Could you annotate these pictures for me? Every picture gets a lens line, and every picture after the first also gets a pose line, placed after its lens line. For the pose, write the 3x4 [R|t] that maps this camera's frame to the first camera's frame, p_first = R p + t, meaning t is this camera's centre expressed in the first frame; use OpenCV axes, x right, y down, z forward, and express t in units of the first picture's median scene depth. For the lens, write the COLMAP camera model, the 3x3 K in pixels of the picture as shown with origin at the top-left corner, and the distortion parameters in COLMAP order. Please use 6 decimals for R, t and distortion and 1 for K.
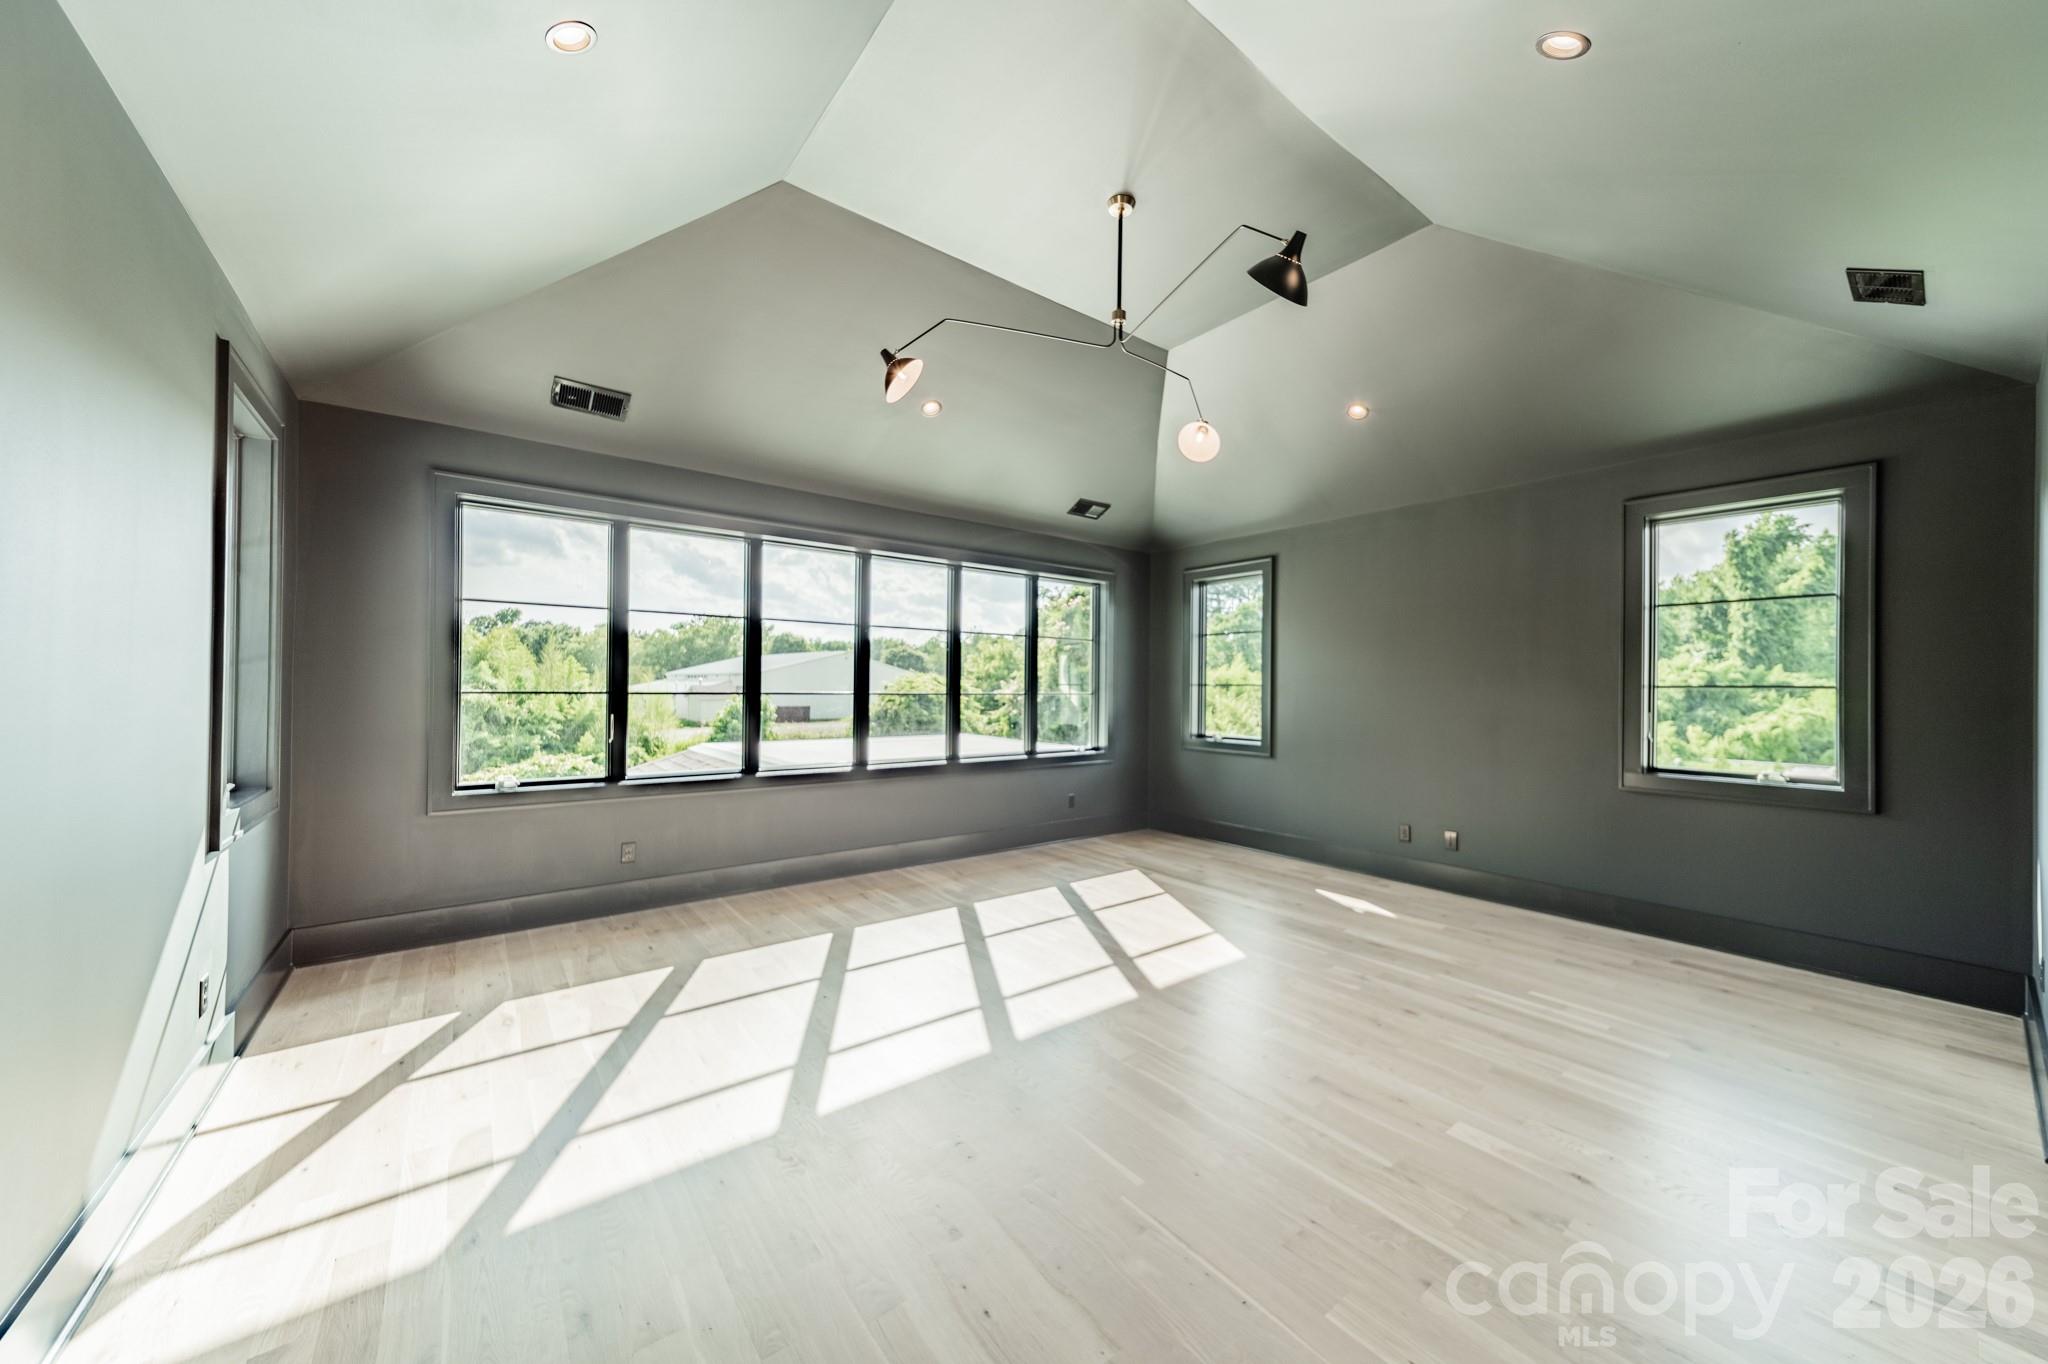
lens RADIAL K [[721.0, 0, 1030.5], [0, 721.0, 684.9], [0, 0, 1]] dist [0.008421, 0.000312]
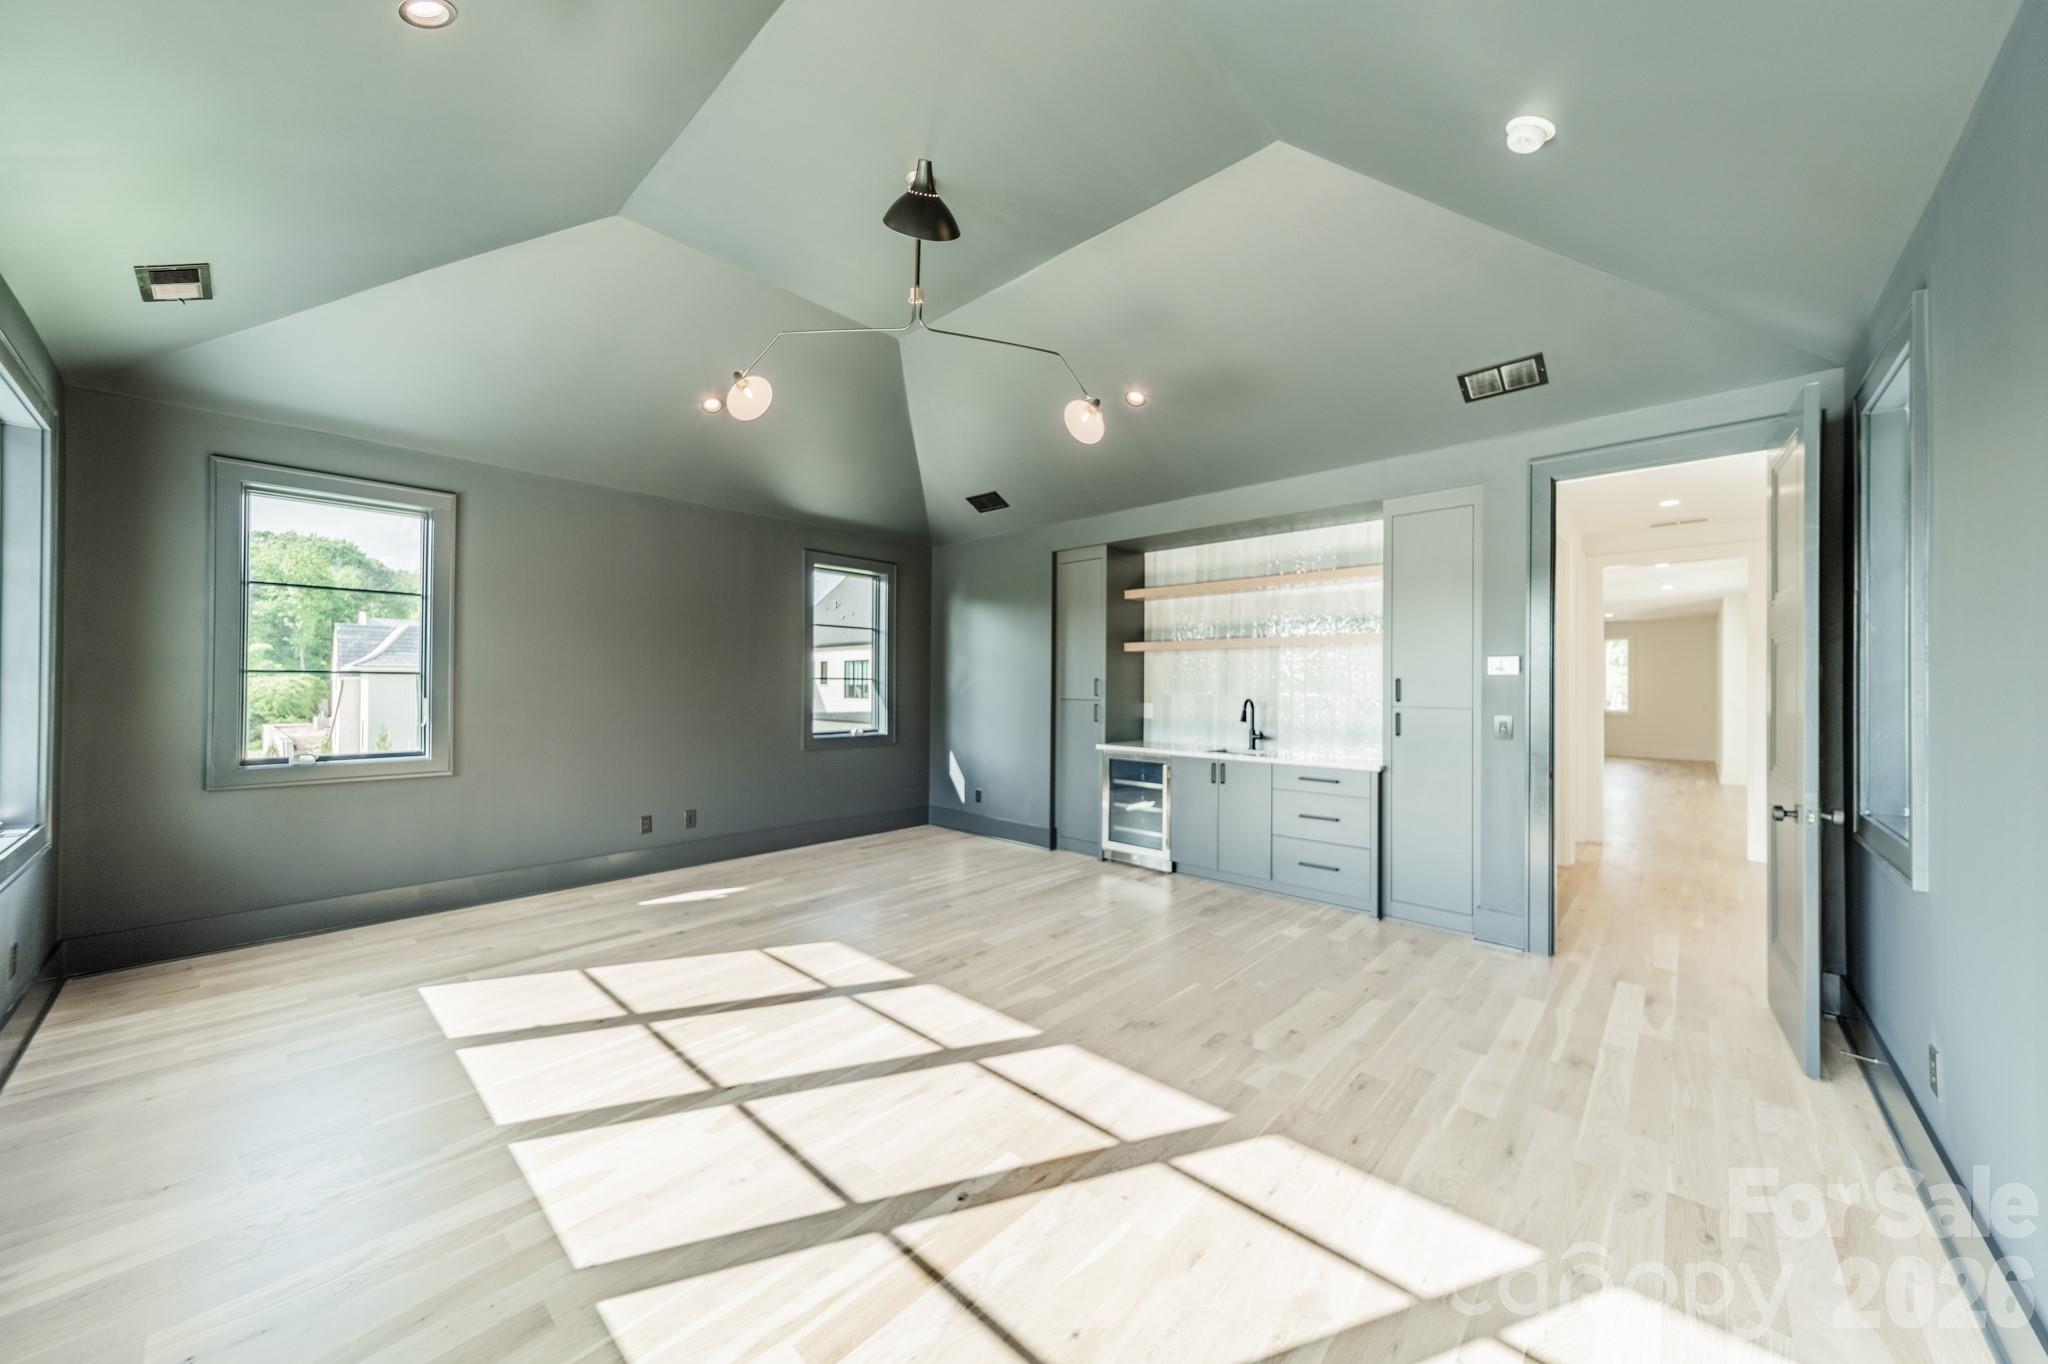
lens RADIAL K [[721.0, 0, 1029.9], [0, 721.0, 682.0], [0, 0, 1]] dist [0.008421, 0.000312]
pose [[-0.167370, -0.005877, 0.985877, -0.726862], [-0.010440, 0.999937, 0.004188, -0.001669], [-0.985839, -0.009592, -0.167421, 0.859404]]
